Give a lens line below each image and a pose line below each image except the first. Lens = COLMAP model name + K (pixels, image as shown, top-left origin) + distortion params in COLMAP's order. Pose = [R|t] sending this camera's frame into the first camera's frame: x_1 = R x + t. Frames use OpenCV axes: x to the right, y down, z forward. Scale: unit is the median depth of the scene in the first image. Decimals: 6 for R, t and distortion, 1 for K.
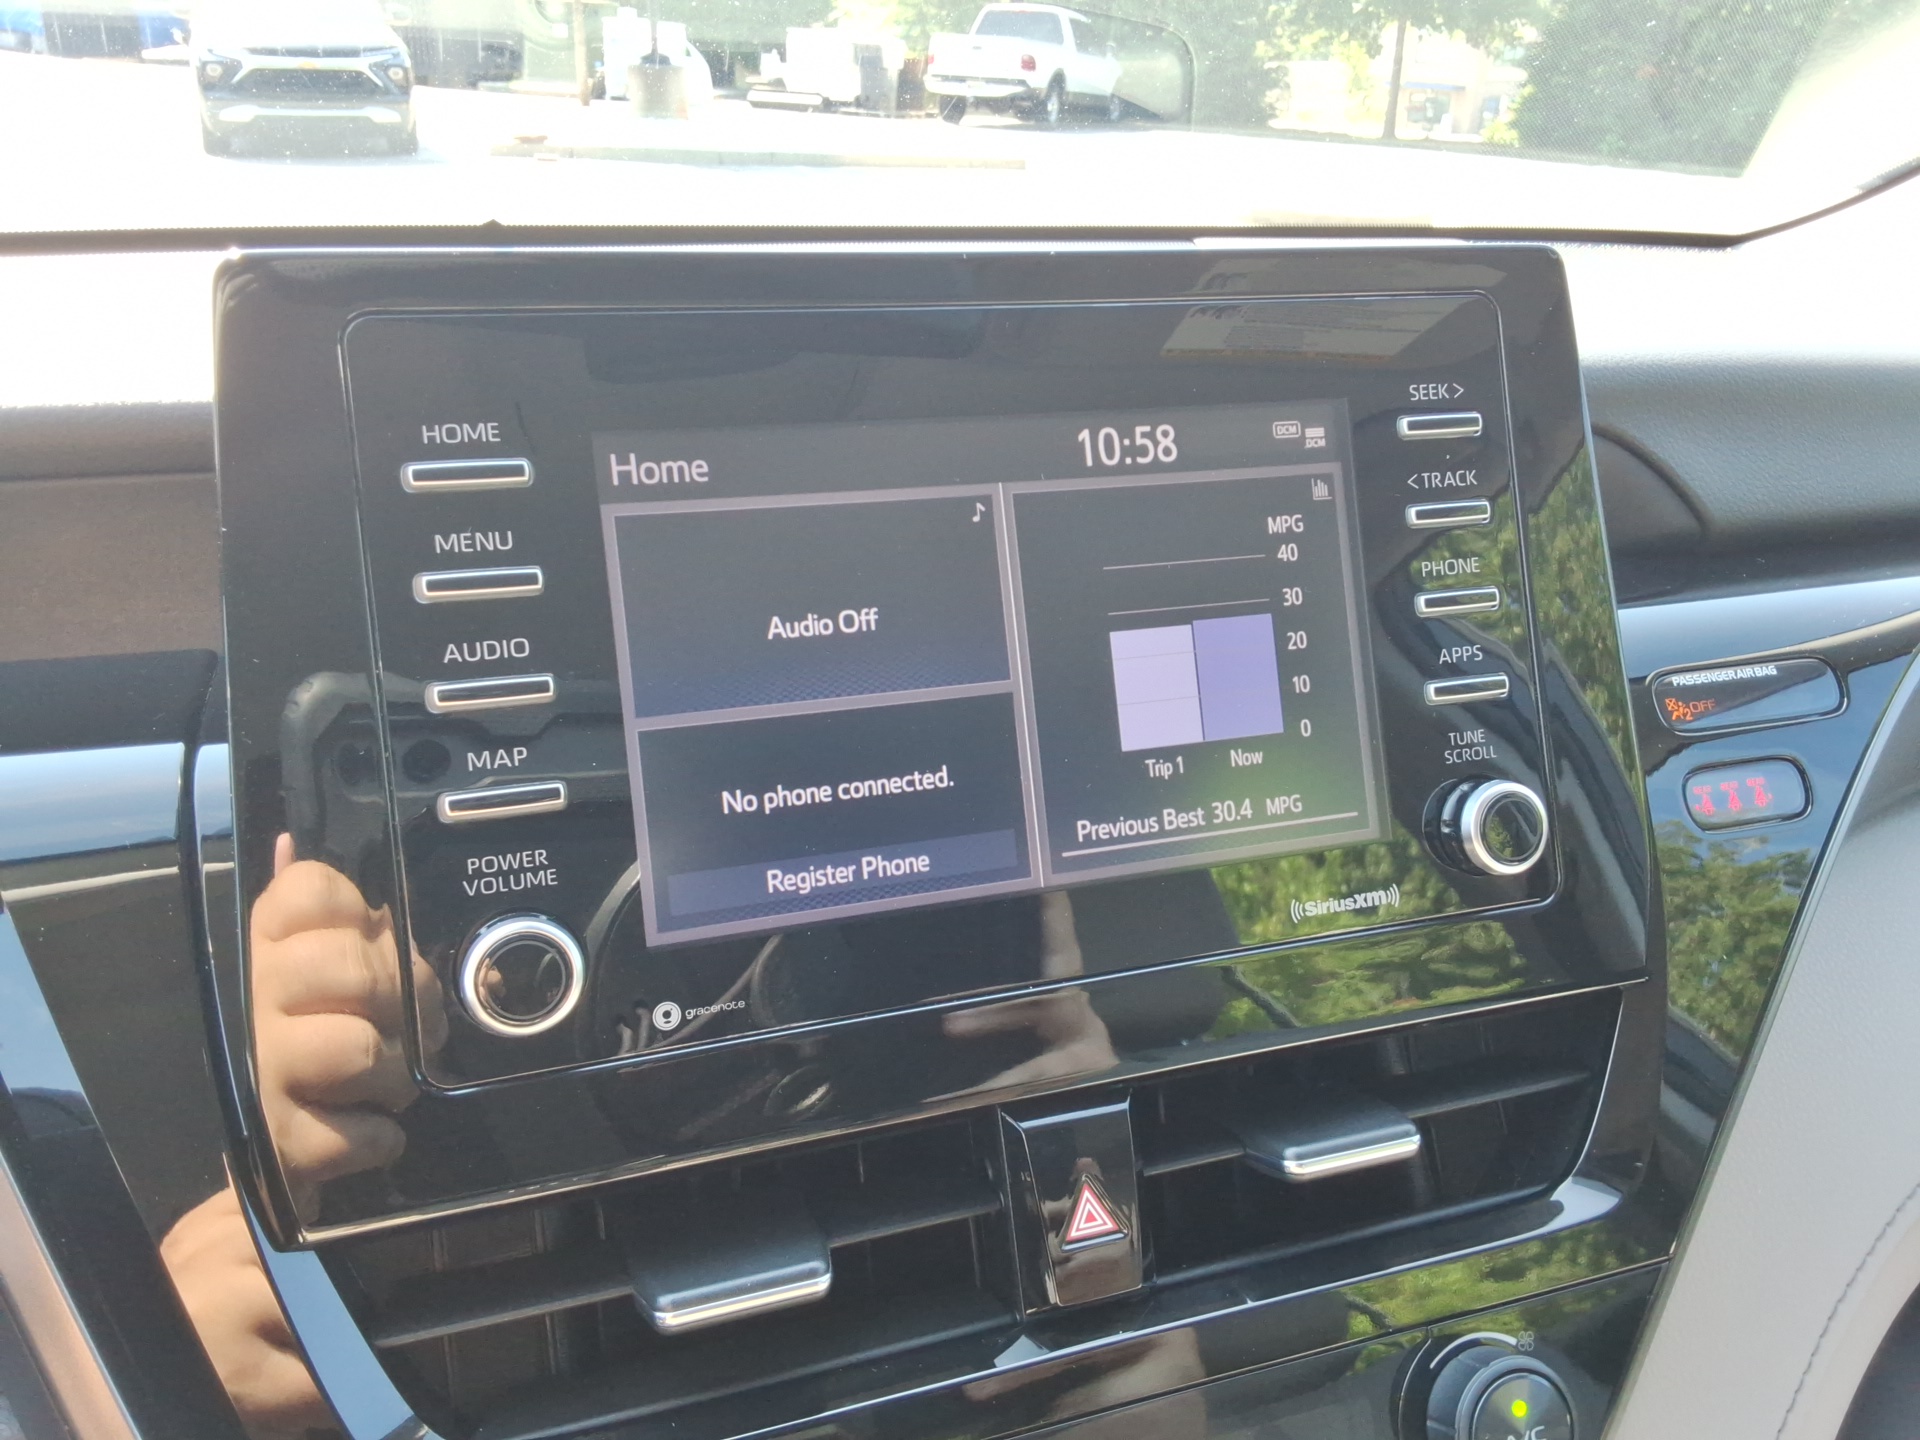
lens RADIAL K [[1548.3, 0, 982.7], [0, 1548.3, 724.7], [0, 0, 1]] dist [0.099256, -0.148507]
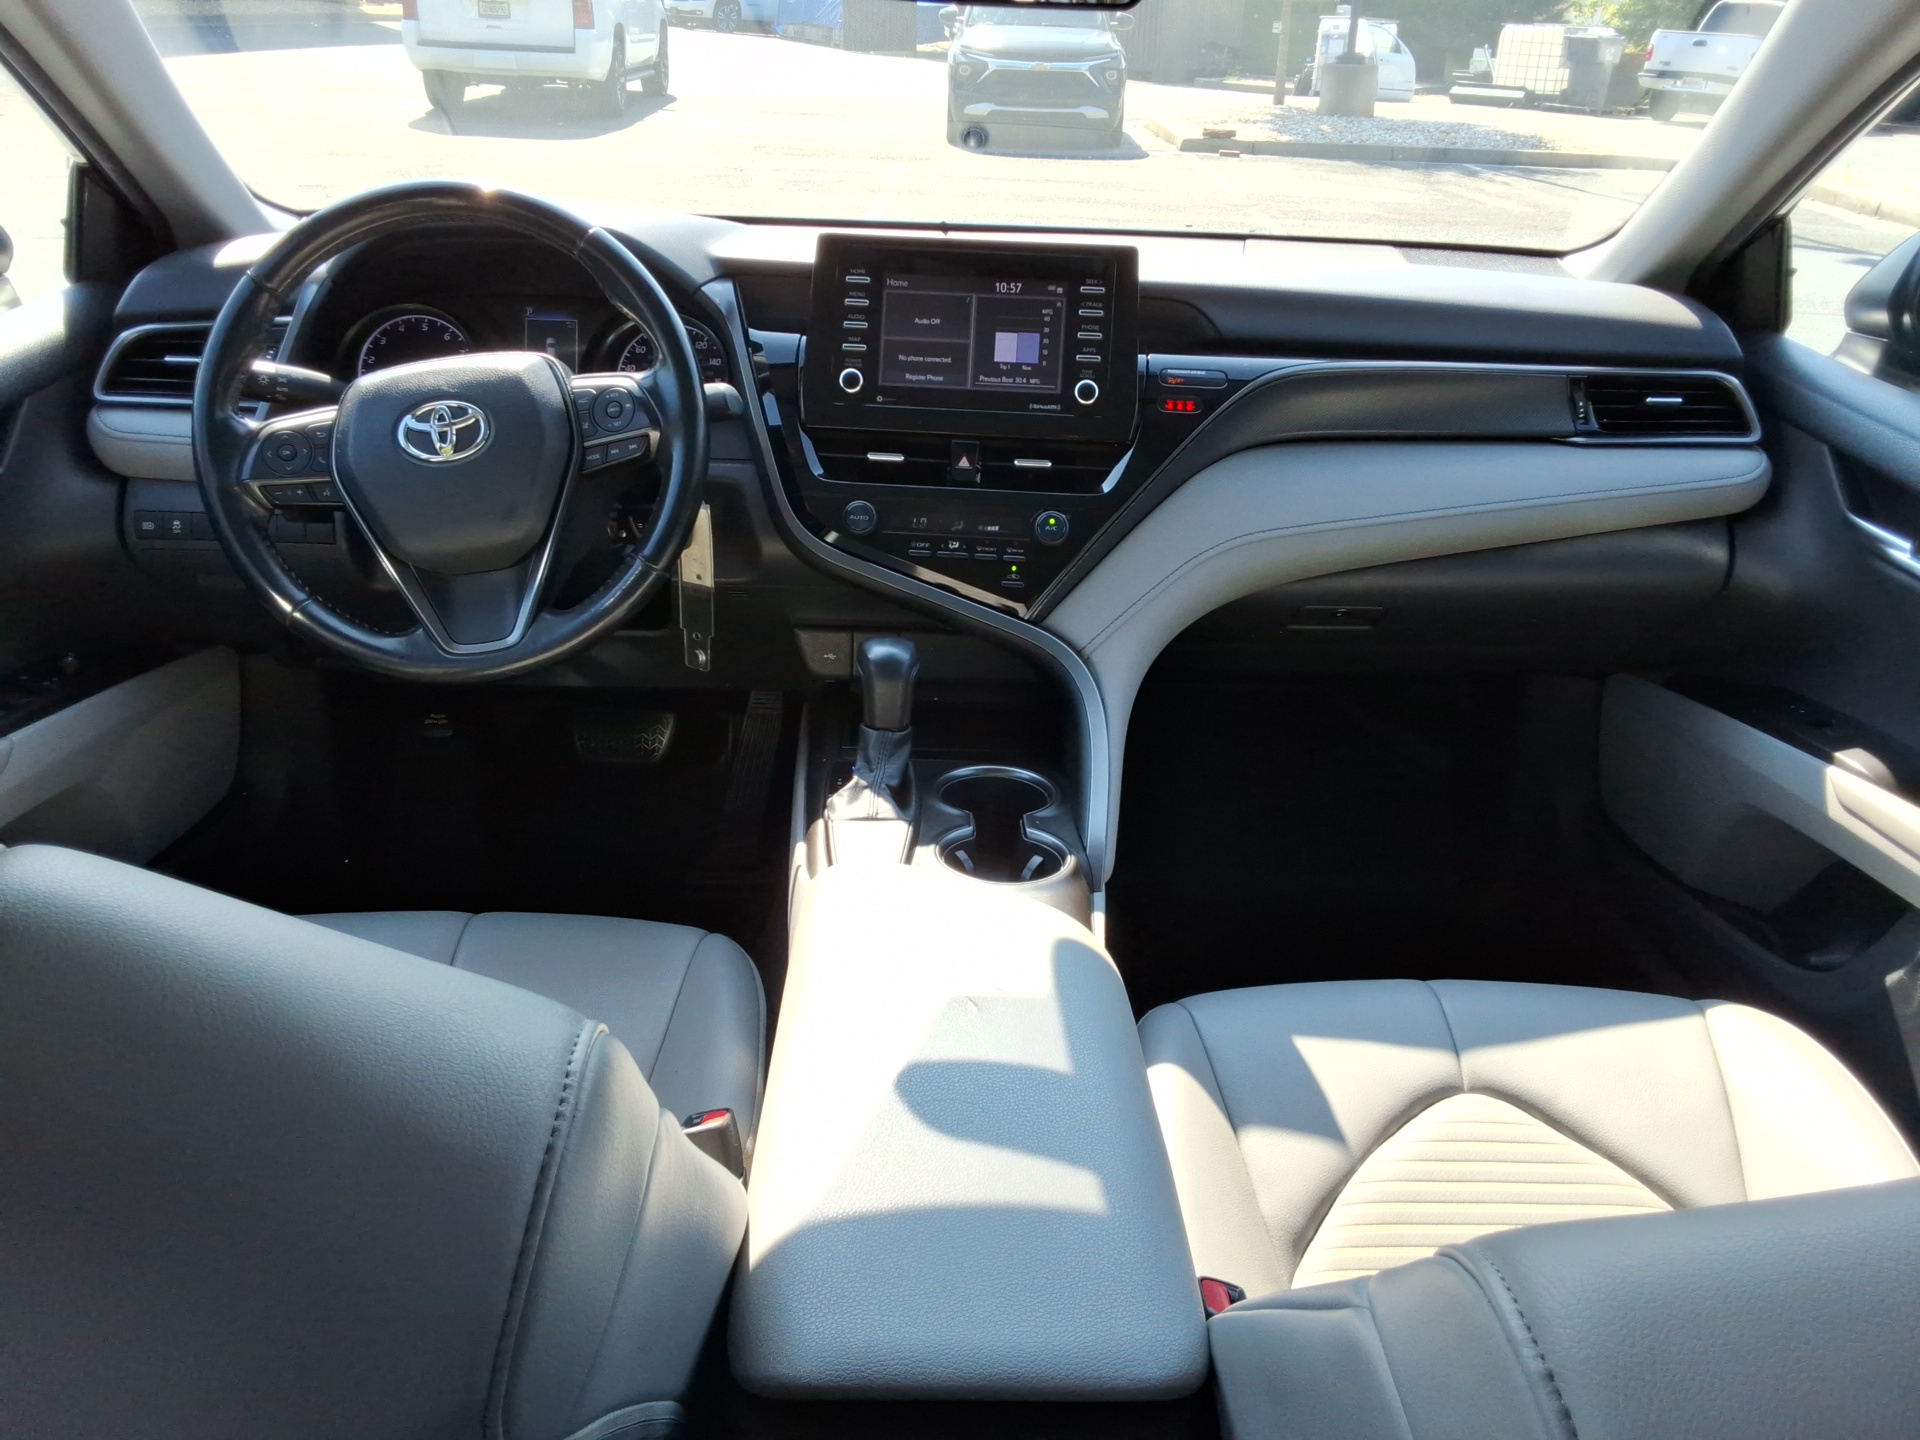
lens RADIAL K [[1539.8, 0, 973.4], [0, 1539.8, 712.8], [0, 0, 1]] dist [0.102916, -0.164299]
pose [[0.910240, 0.163174, -0.380576, 0.867399], [-0.162673, 0.986103, 0.033727, 0.399646], [0.380790, 0.031209, 0.924135, -1.387029]]
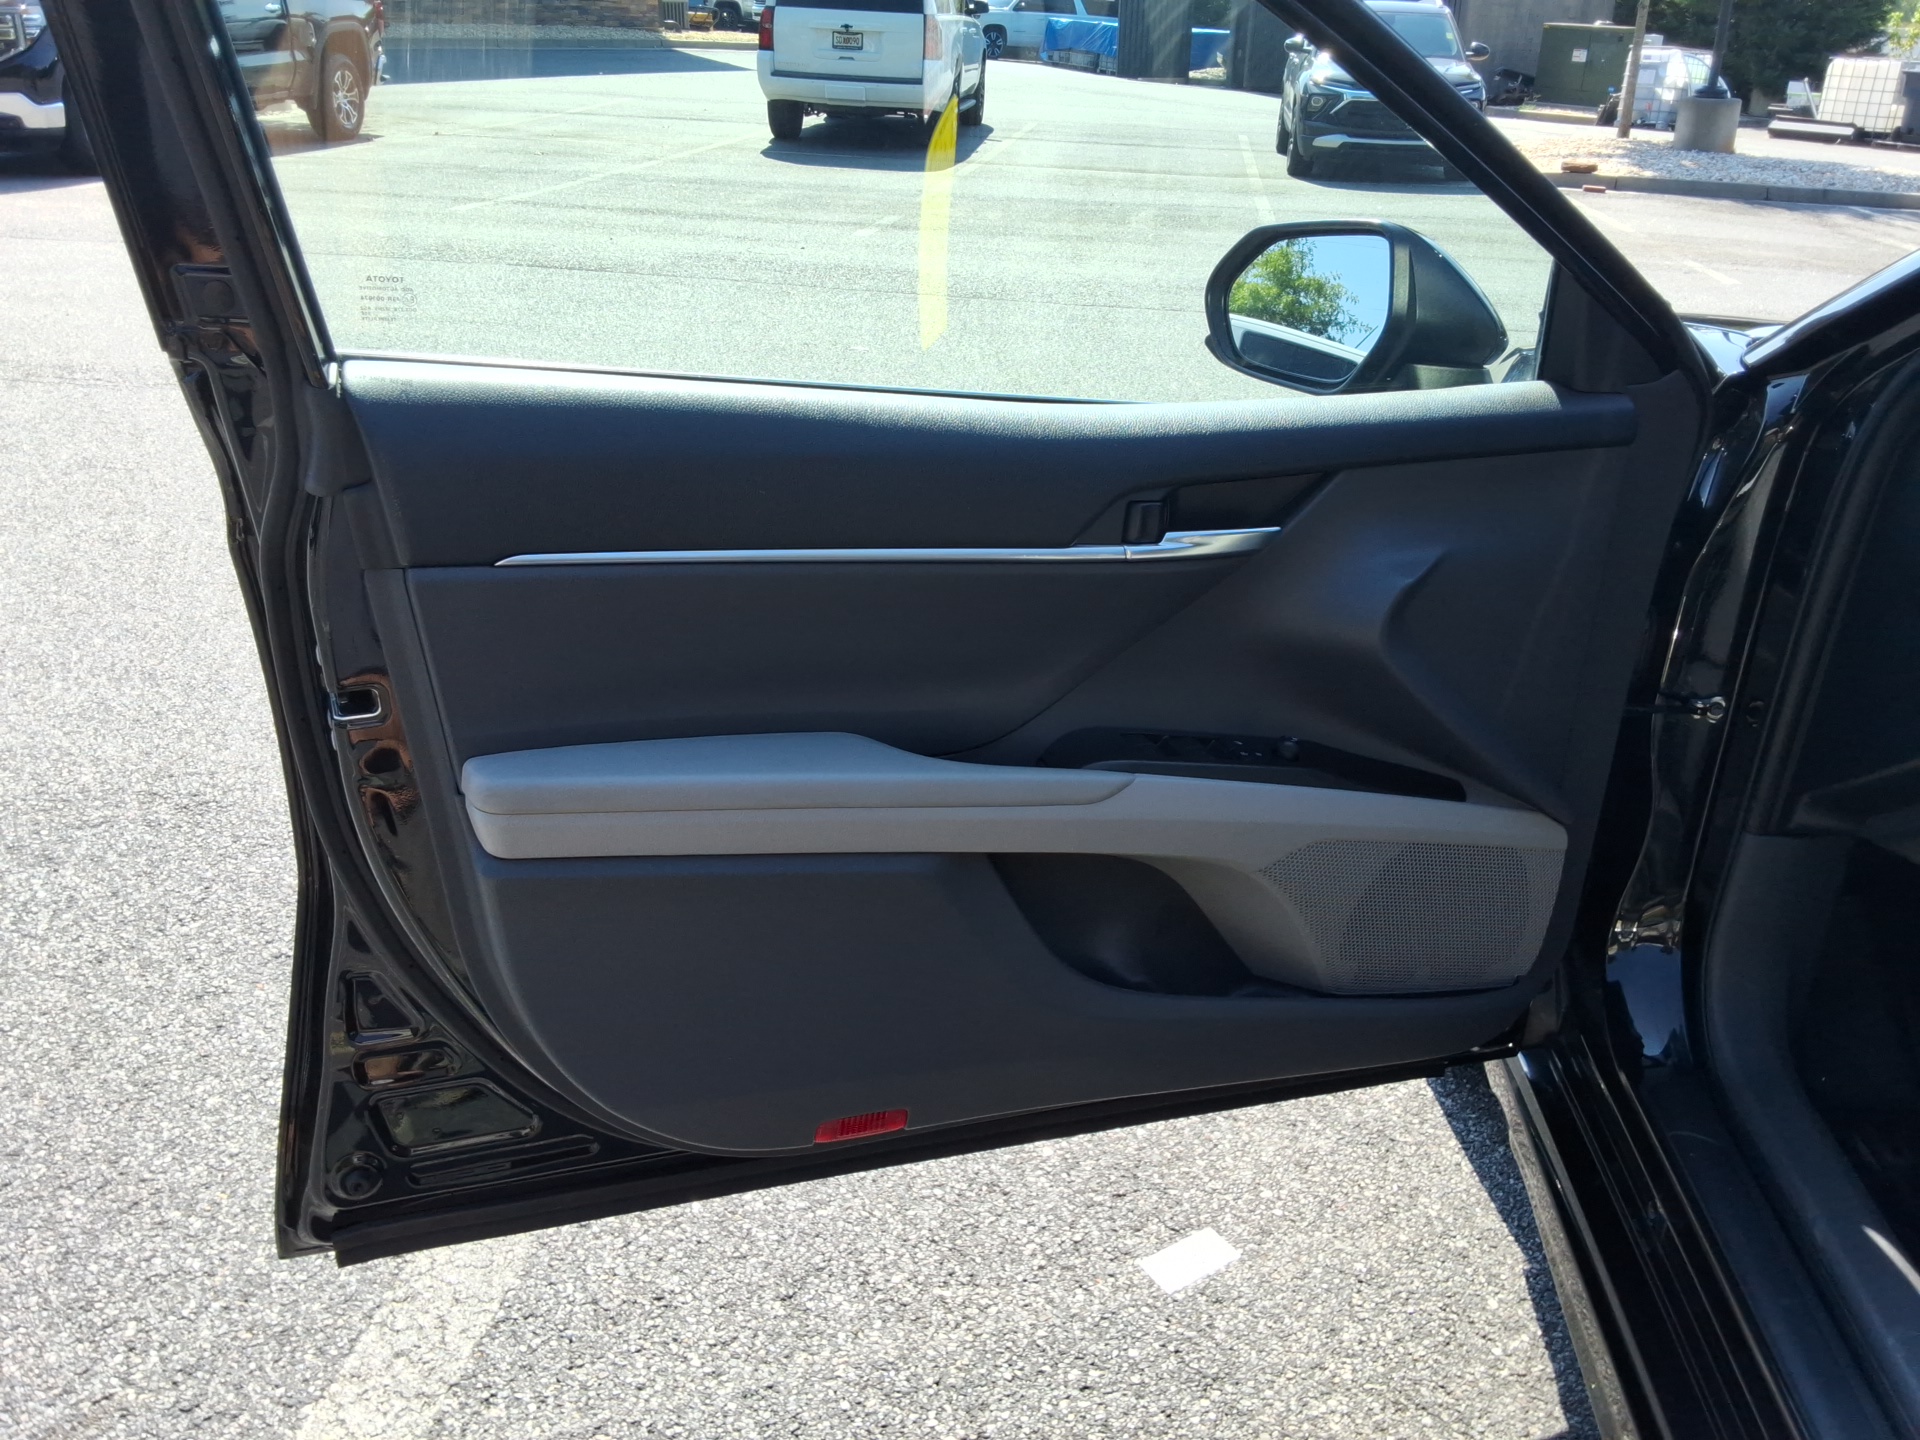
lens RADIAL K [[1539.8, 0, 973.4], [0, 1539.8, 712.8], [0, 0, 1]] dist [0.102916, -0.164299]
pose [[0.850390, 0.205145, -0.484513, -1.198779], [-0.211095, 0.976521, 0.042961, 0.541306], [0.481950, 0.065745, 0.873729, -1.993363]]
